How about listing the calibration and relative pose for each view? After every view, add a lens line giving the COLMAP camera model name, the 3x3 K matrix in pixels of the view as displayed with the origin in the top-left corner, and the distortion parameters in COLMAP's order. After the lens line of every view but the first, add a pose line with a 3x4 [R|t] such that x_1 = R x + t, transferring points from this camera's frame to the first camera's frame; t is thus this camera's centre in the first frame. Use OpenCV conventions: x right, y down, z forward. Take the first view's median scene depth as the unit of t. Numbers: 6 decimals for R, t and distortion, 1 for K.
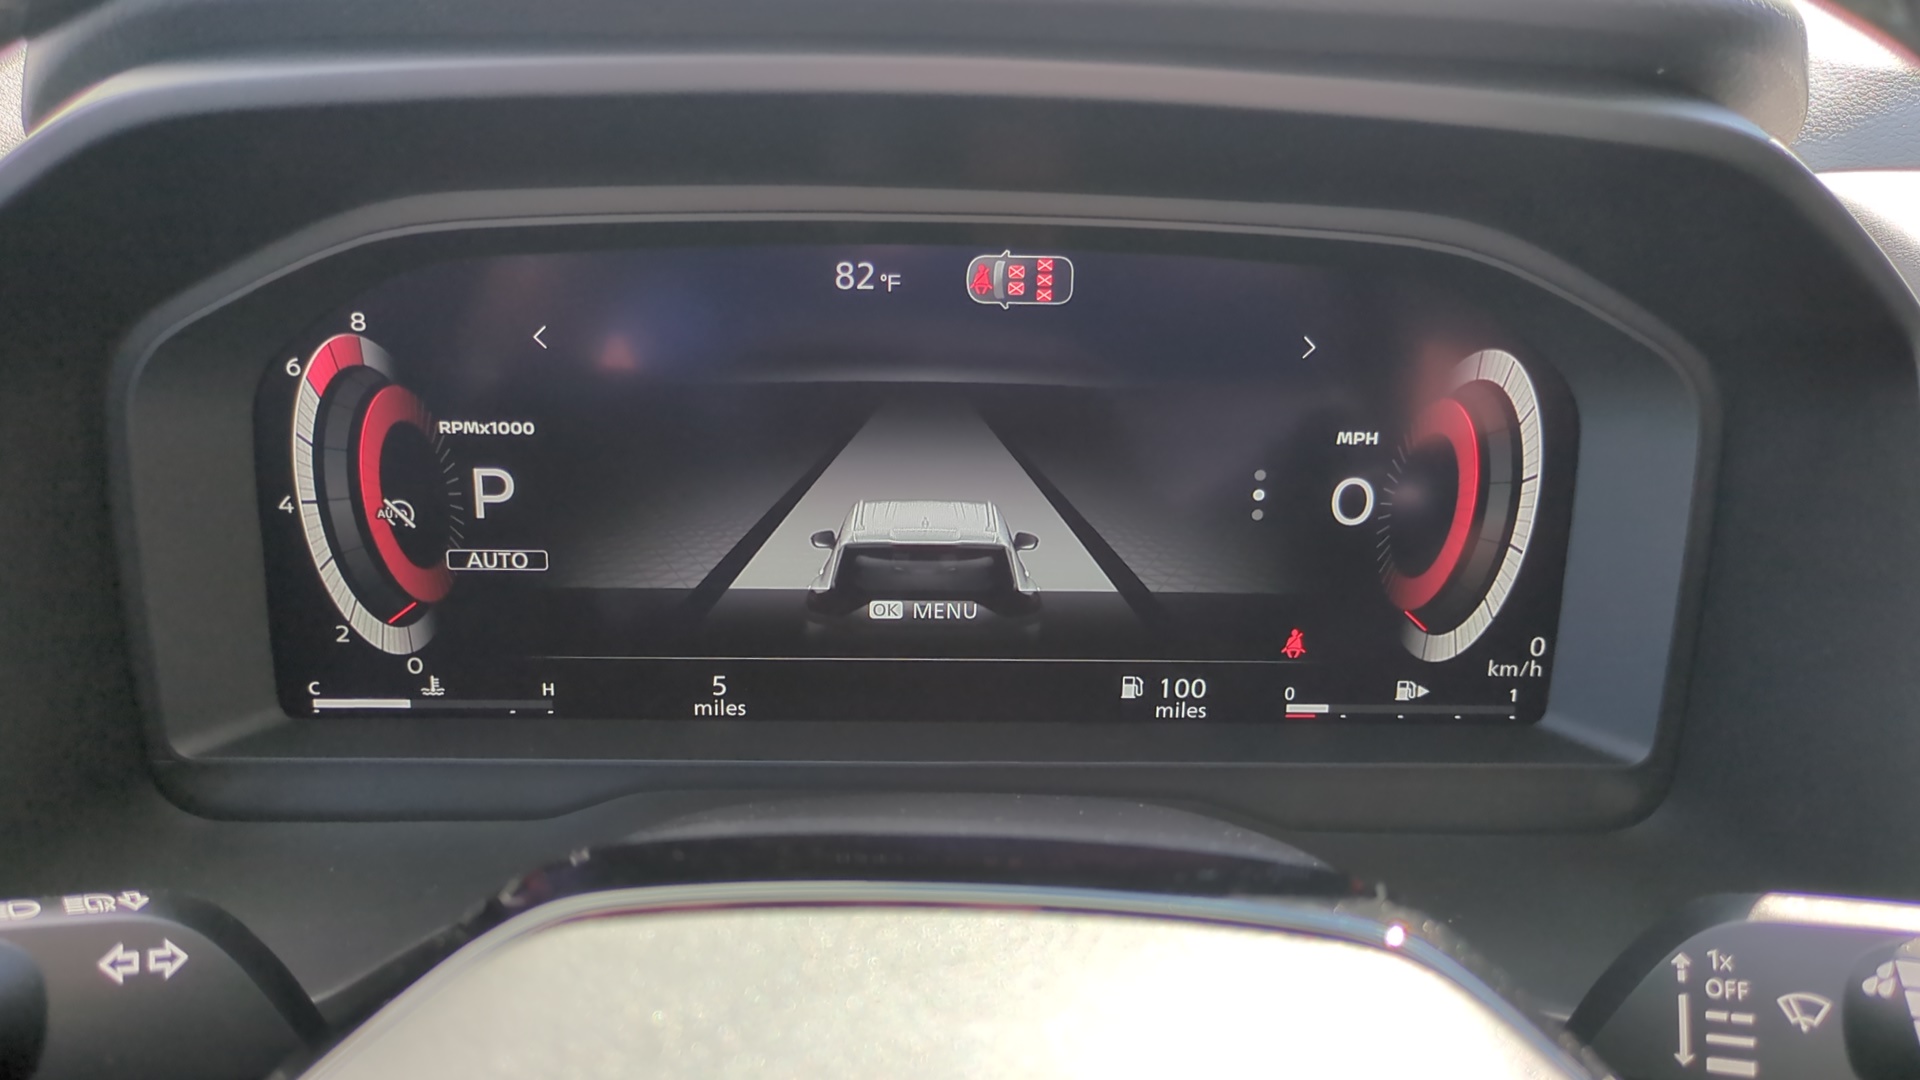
lens RADIAL K [[1699.8, 0, 956.9], [0, 1699.8, 522.6], [0, 0, 1]] dist [0.040384, -0.067465]
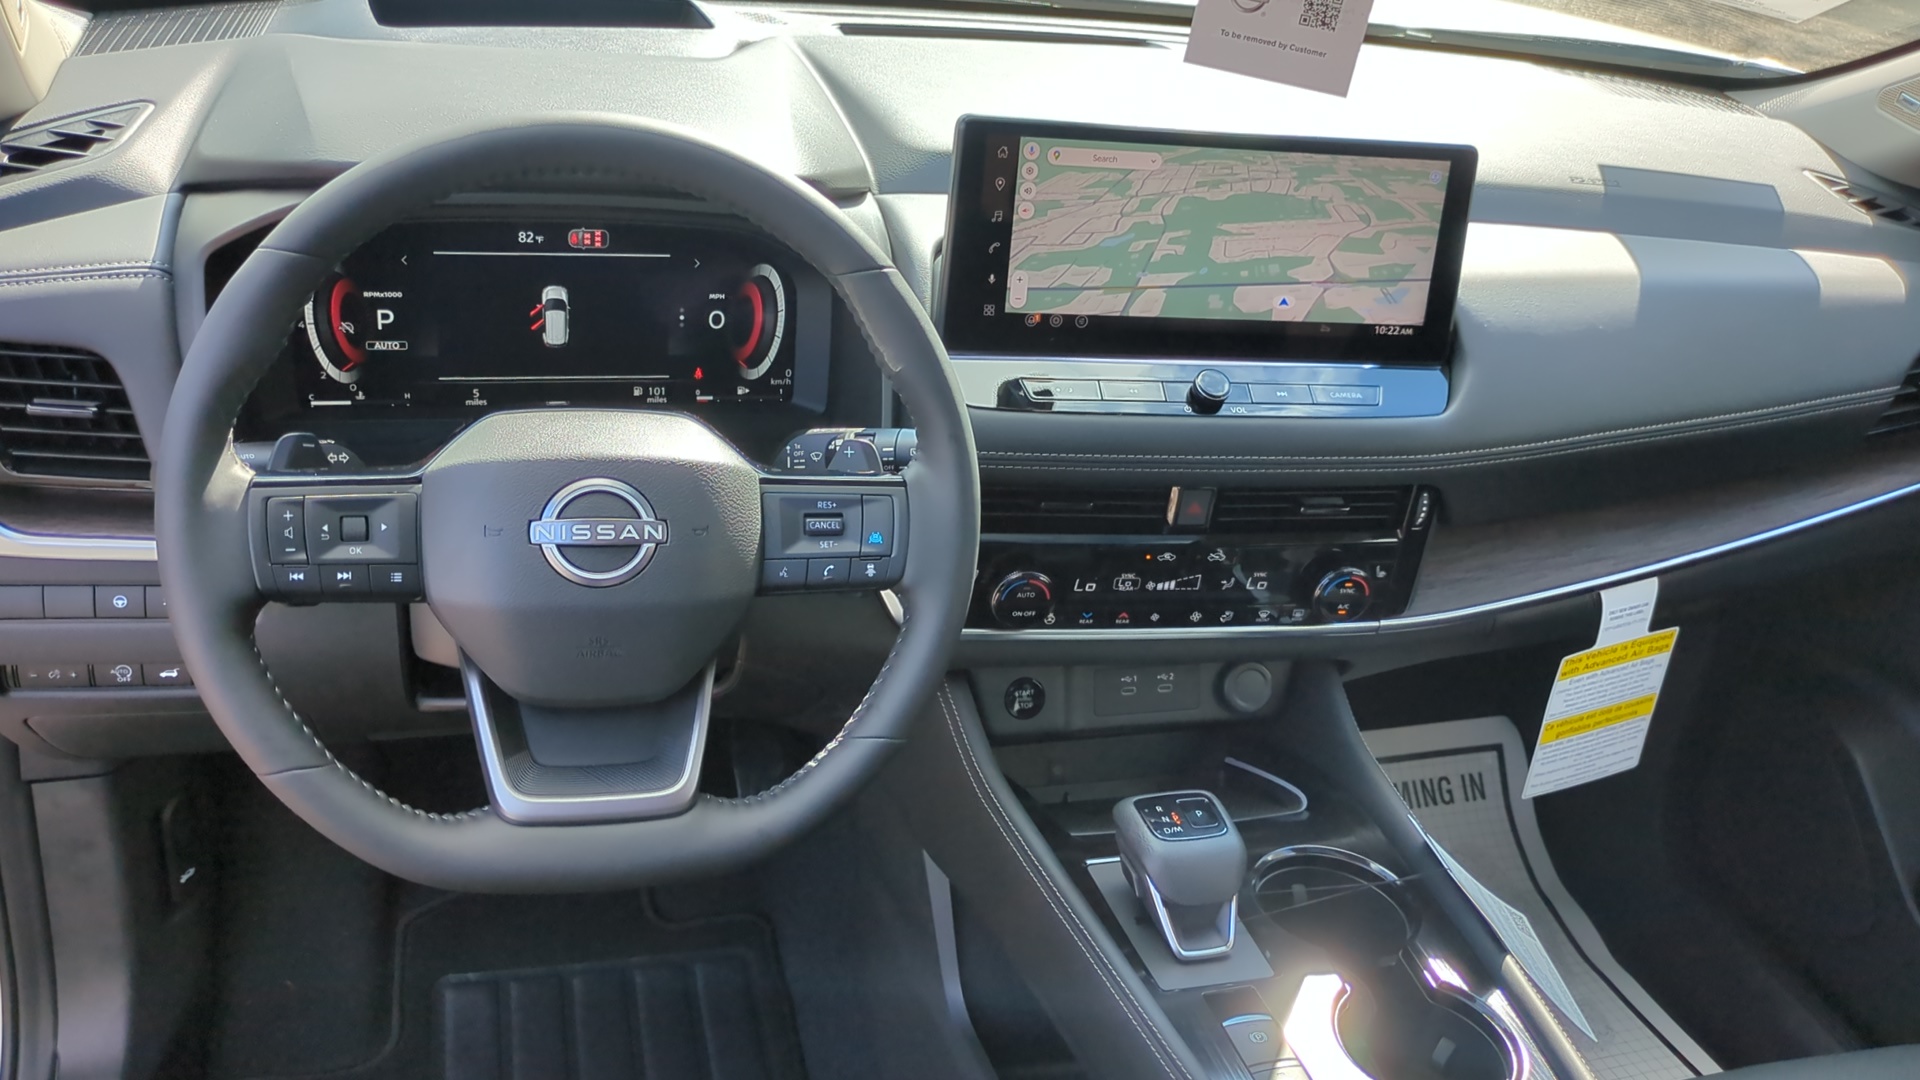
lens RADIAL K [[1699.8, 0, 962.9], [0, 1699.8, 535.7], [0, 0, 1]] dist [0.040384, -0.067465]
pose [[0.965678, -0.043181, 0.256129, -0.100070], [0.014708, 0.993593, 0.112058, 0.031568], [-0.259327, -0.104445, 0.960126, -1.761364]]
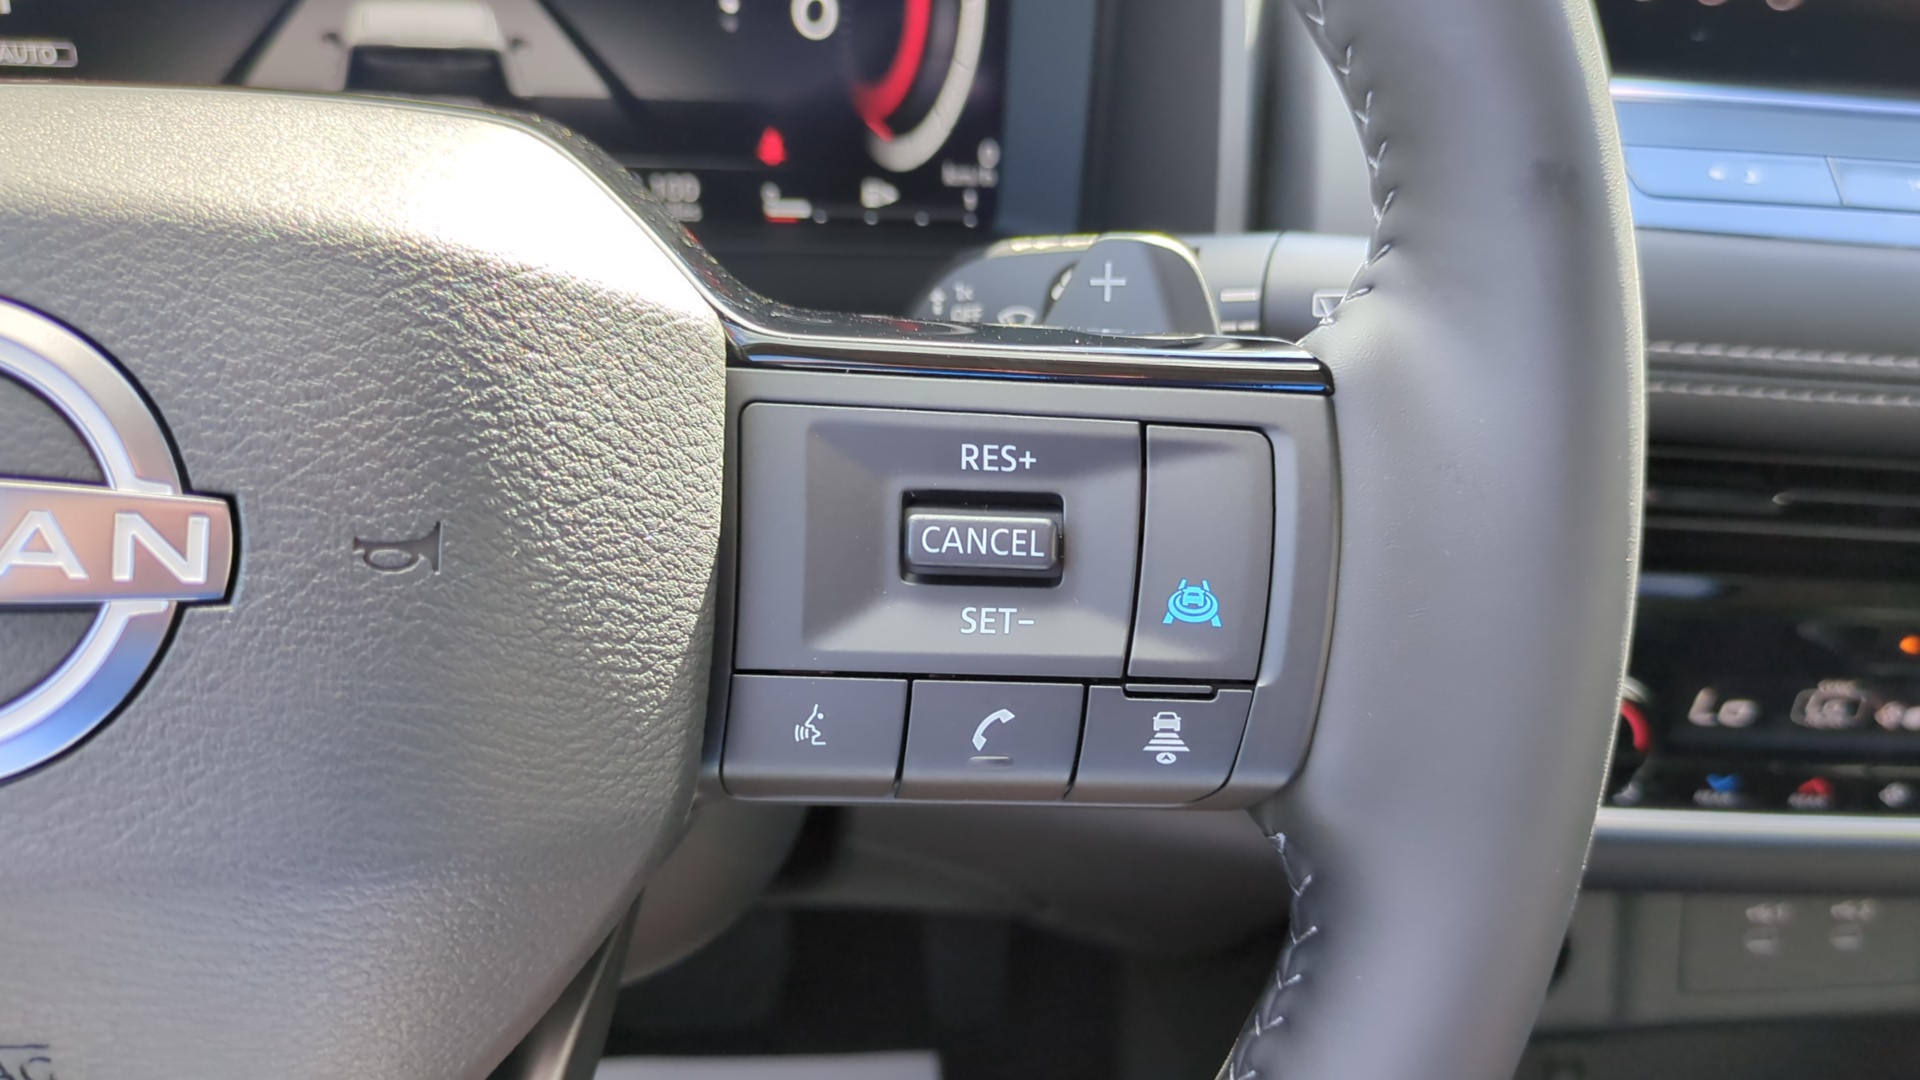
lens RADIAL K [[1699.8, 0, 954.3], [0, 1699.8, 523.9], [0, 0, 1]] dist [0.040384, -0.067465]
pose [[0.996785, -0.002866, 0.080073, 0.234176], [-0.006347, 0.993396, 0.114559, 0.192653], [-0.079872, -0.114699, 0.990184, -0.153667]]
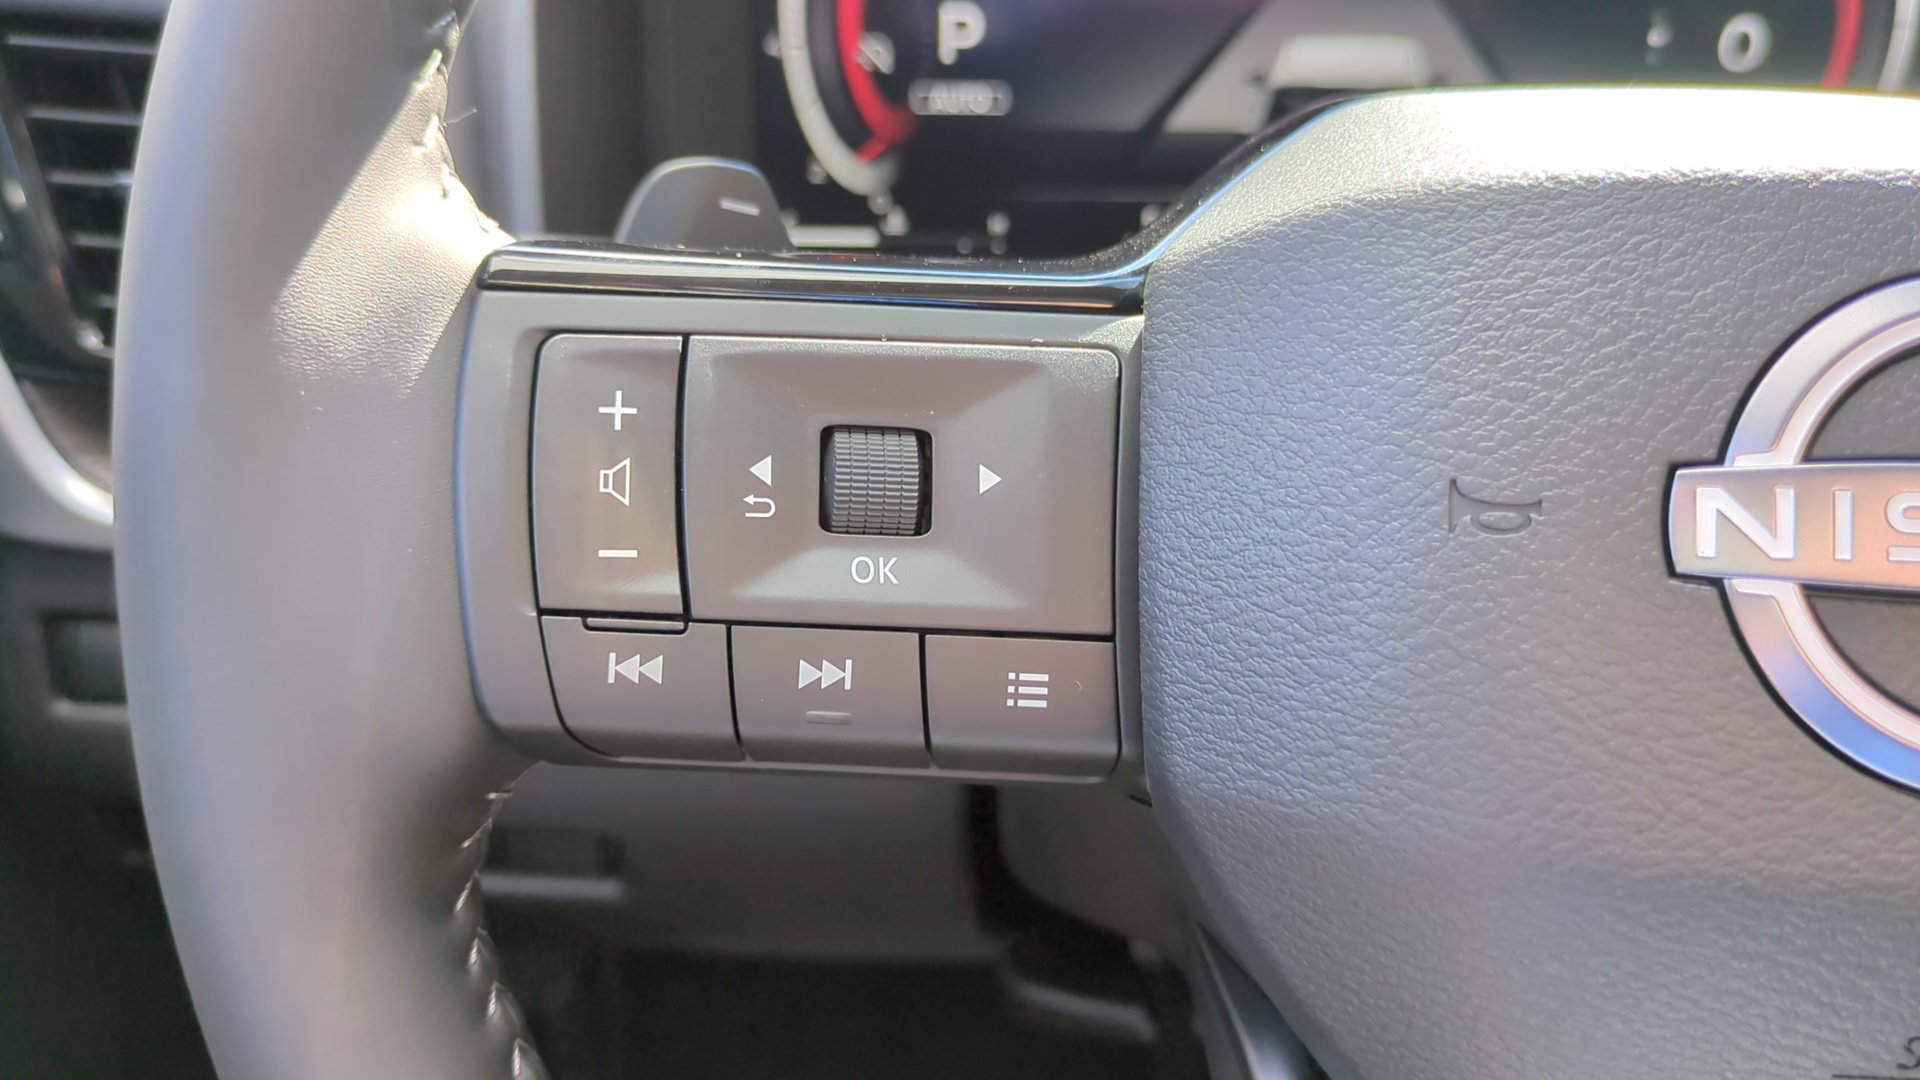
lens RADIAL K [[1699.8, 0, 941.0], [0, 1699.8, 515.8], [0, 0, 1]] dist [0.040384, -0.067465]
pose [[0.999339, 0.004088, -0.036134, -0.241512], [-0.001645, 0.997727, 0.067361, 0.216813], [0.036327, -0.067257, 0.997074, -0.117532]]
